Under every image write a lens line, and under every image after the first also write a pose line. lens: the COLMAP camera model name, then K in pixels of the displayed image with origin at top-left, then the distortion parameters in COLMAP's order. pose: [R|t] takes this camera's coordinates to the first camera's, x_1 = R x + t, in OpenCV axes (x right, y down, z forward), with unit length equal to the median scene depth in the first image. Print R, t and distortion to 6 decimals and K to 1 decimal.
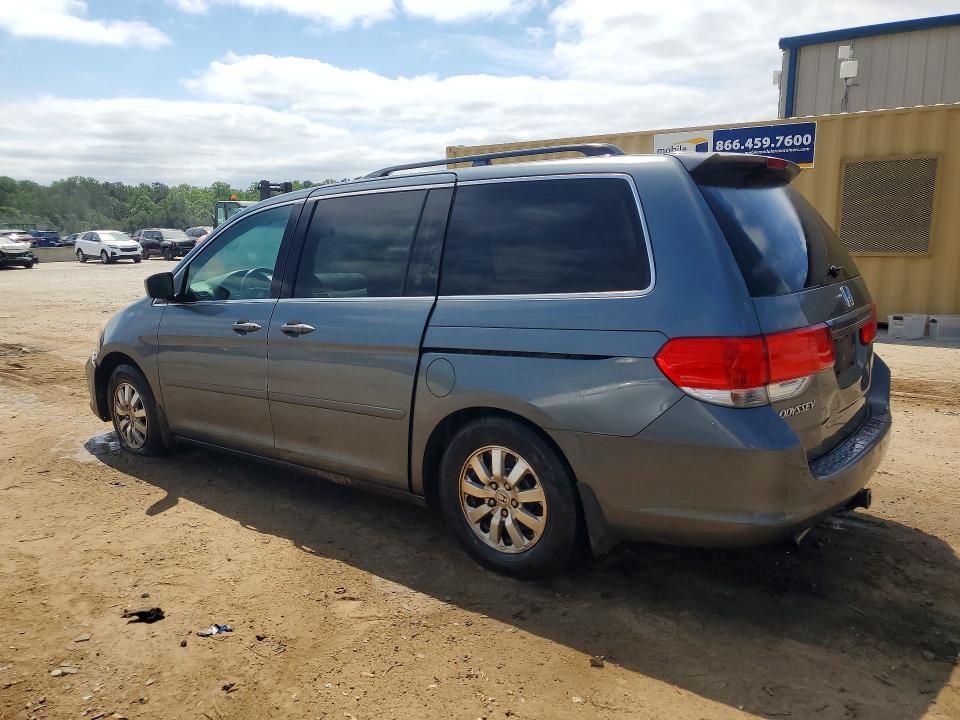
lens RADIAL K [[768.2, 0, 480.0], [0, 768.2, 360.0], [0, 0, 1]] dist [-0.006562, 0.054540]
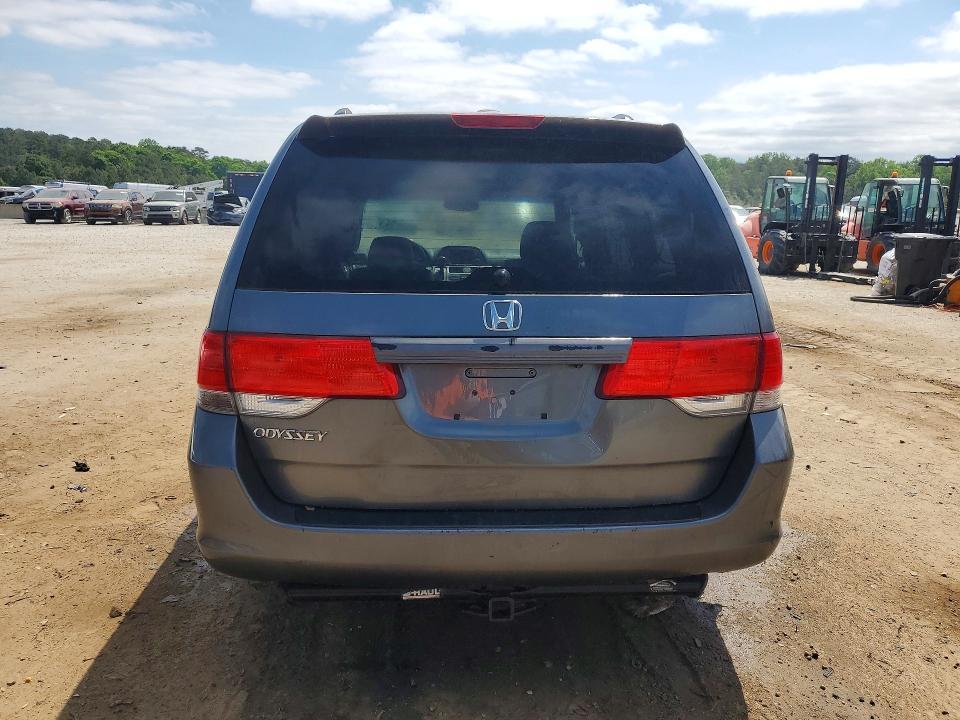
lens RADIAL K [[807.7, 0, 480.0], [0, 807.7, 360.0], [0, 0, 1]] dist [0.026996, -0.000974]
pose [[0.650188, 0.172291, -0.739981, 0.369593], [-0.160024, 0.983156, 0.088304, -0.033381], [0.742730, 0.061001, 0.666806, 0.189227]]
